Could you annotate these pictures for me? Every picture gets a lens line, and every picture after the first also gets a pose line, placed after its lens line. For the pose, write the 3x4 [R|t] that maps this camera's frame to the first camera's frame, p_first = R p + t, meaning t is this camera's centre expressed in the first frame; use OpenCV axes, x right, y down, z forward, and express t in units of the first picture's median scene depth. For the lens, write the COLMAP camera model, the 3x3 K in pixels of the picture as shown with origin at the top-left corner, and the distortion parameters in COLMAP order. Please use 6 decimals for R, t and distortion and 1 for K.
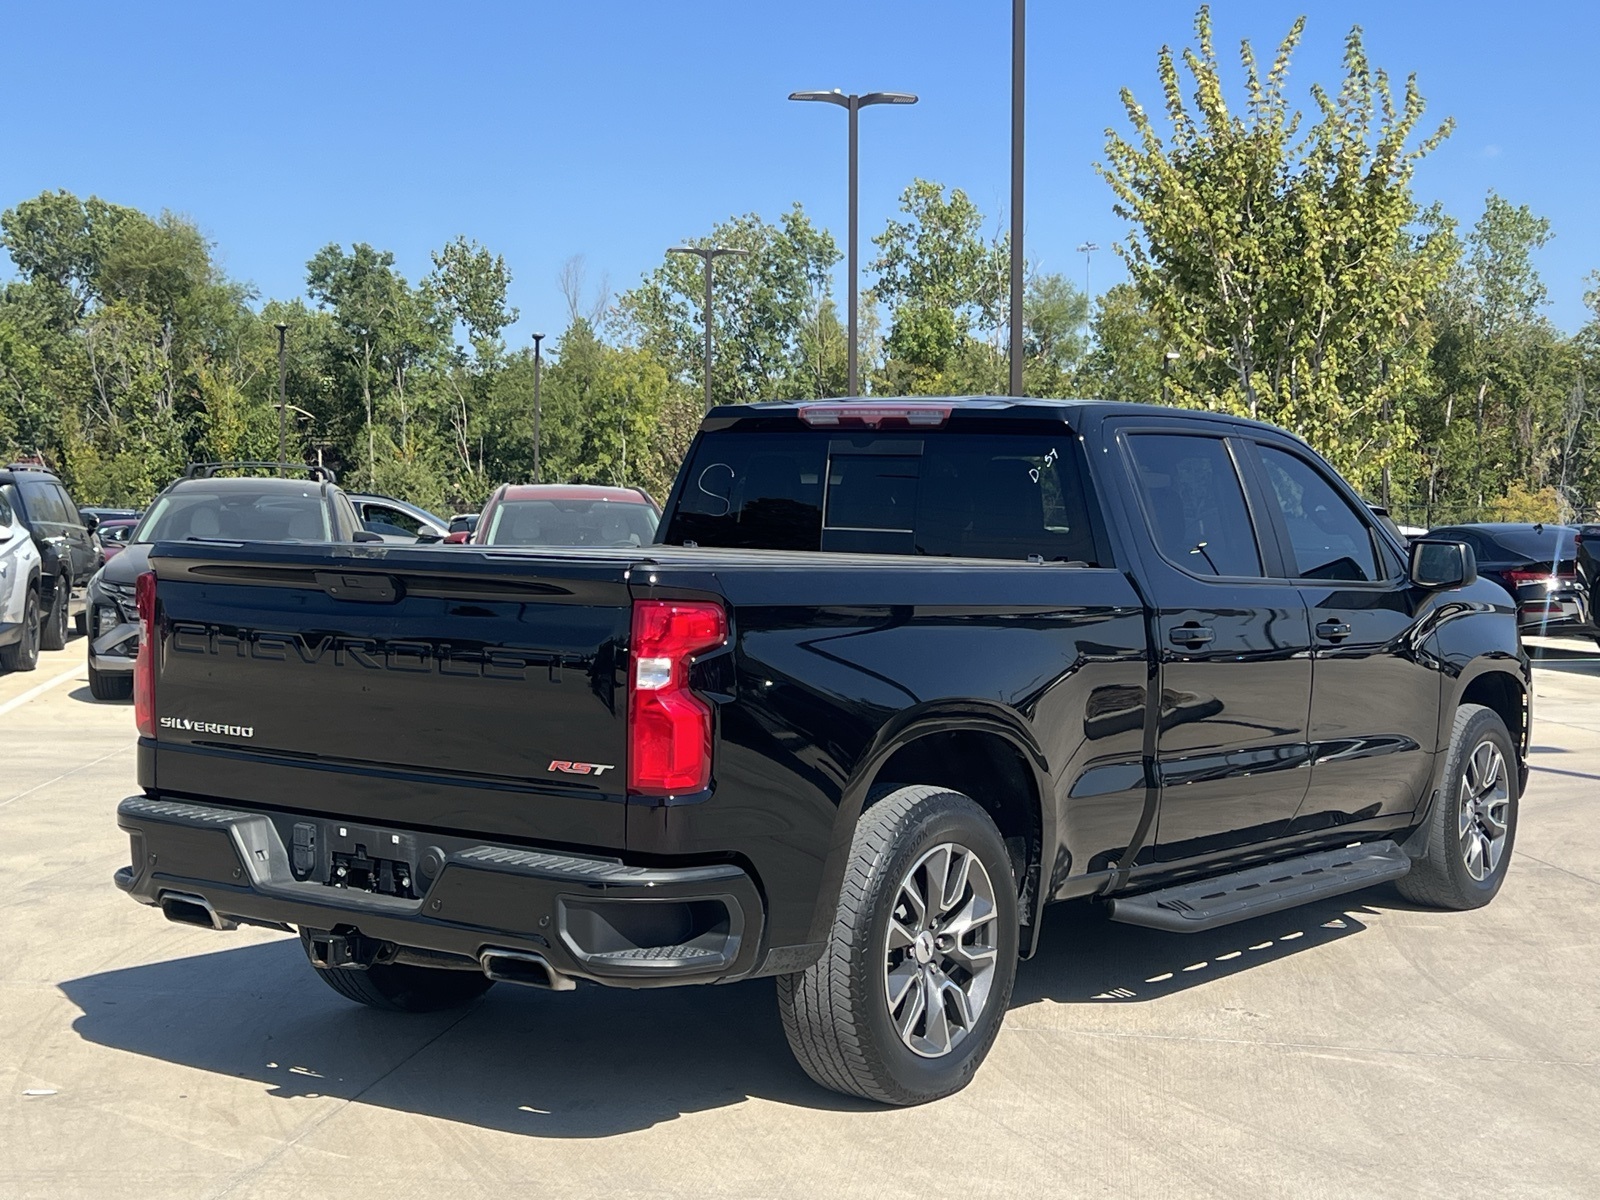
lens RADIAL K [[2362.3, 0, 809.7], [0, 2362.3, 599.9], [0, 0, 1]] dist [0.235753, -0.890729]
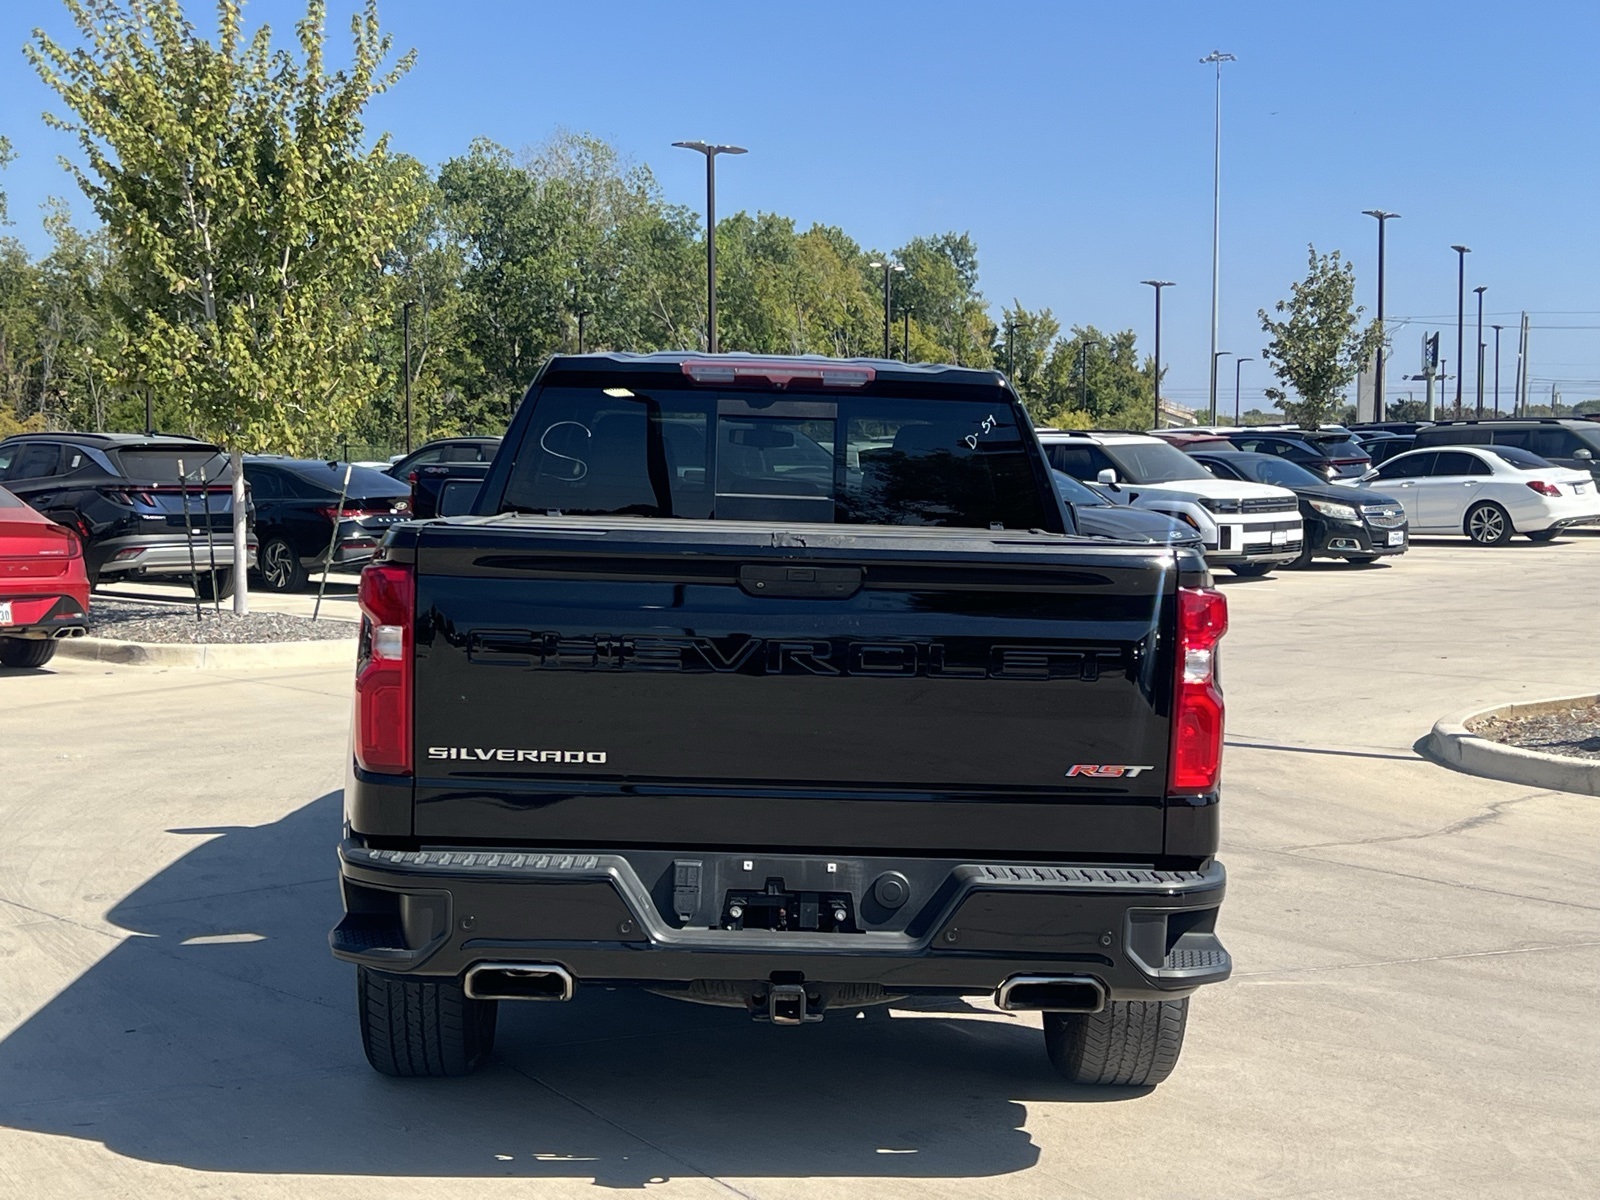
lens RADIAL K [[2362.3, 0, 809.7], [0, 2362.3, 599.9], [0, 0, 1]] dist [0.235753, -0.890729]
pose [[0.794147, -0.034675, 0.606736, -0.563909], [0.015514, 0.999202, 0.036798, -0.023867], [-0.607528, -0.019810, 0.794051, 0.252680]]
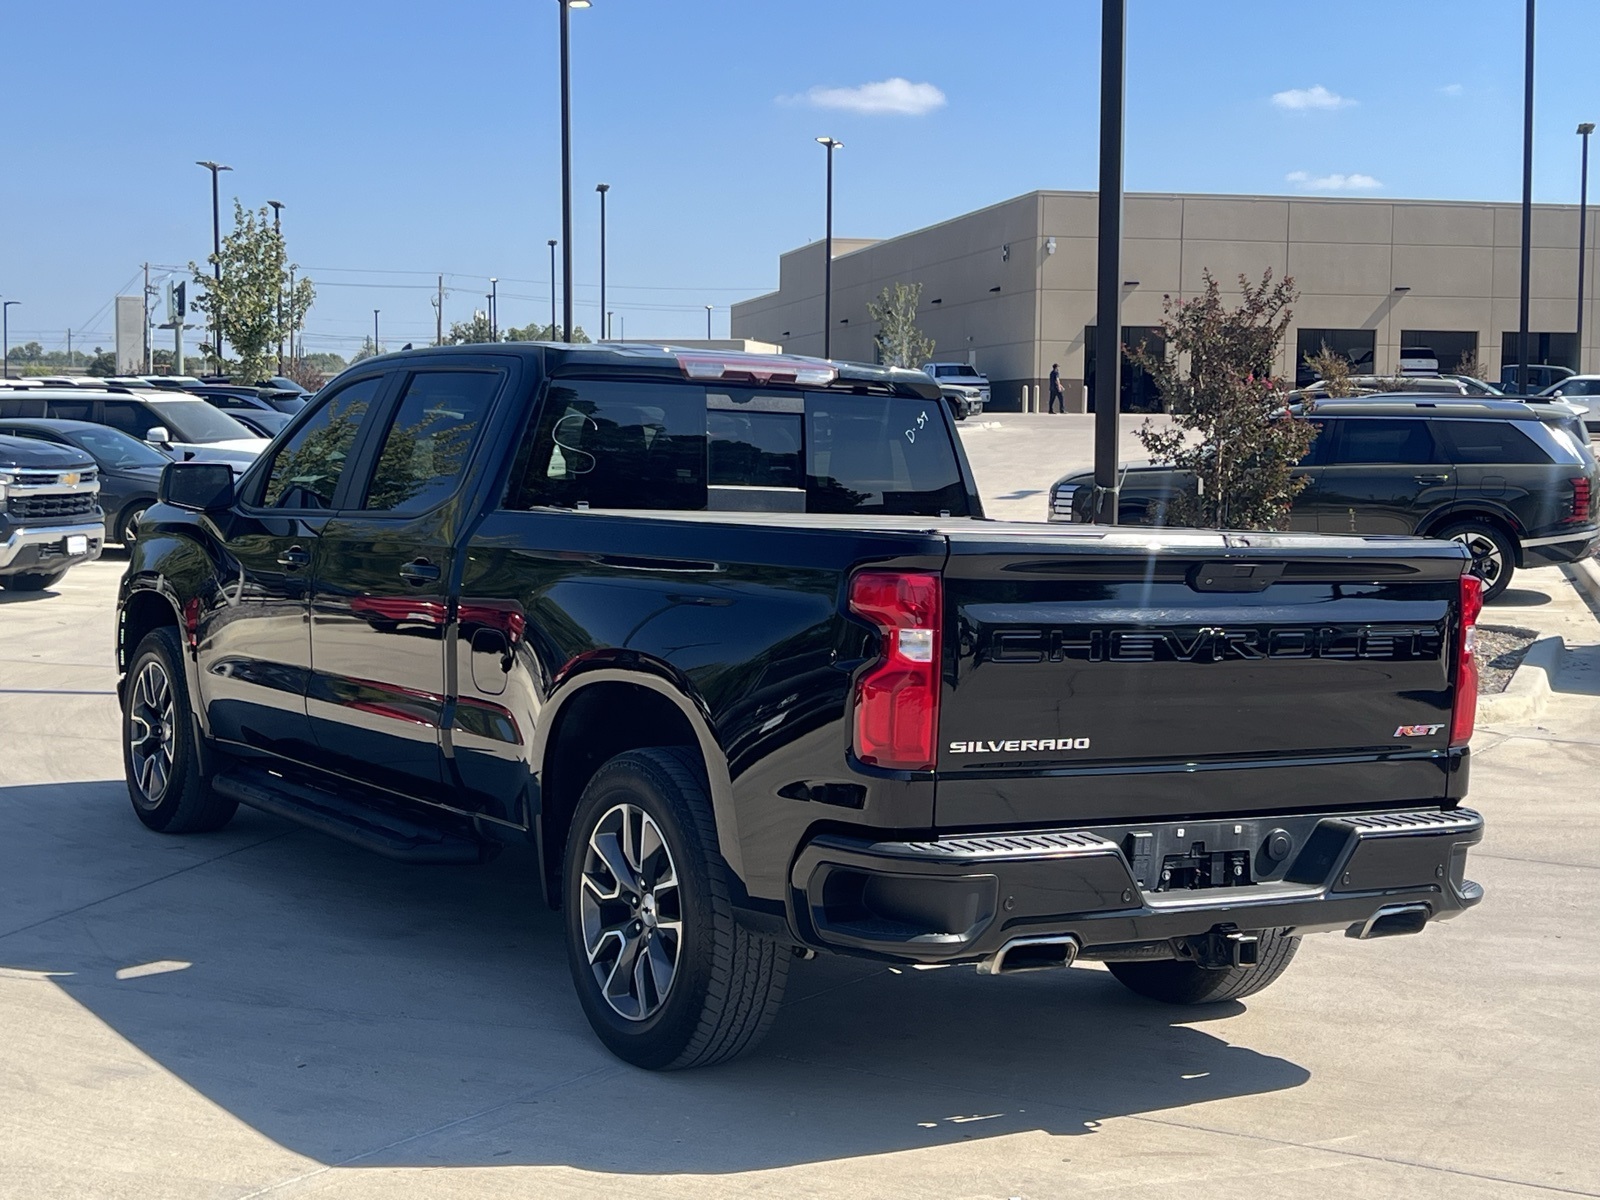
lens RADIAL K [[2362.3, 0, 809.7], [0, 2362.3, 599.9], [0, 0, 1]] dist [0.235753, -0.890729]
pose [[0.388966, -0.066079, 0.918879, -0.916776], [0.014158, 0.997735, 0.065757, -0.049632], [-0.921143, -0.012567, 0.389021, 0.624055]]
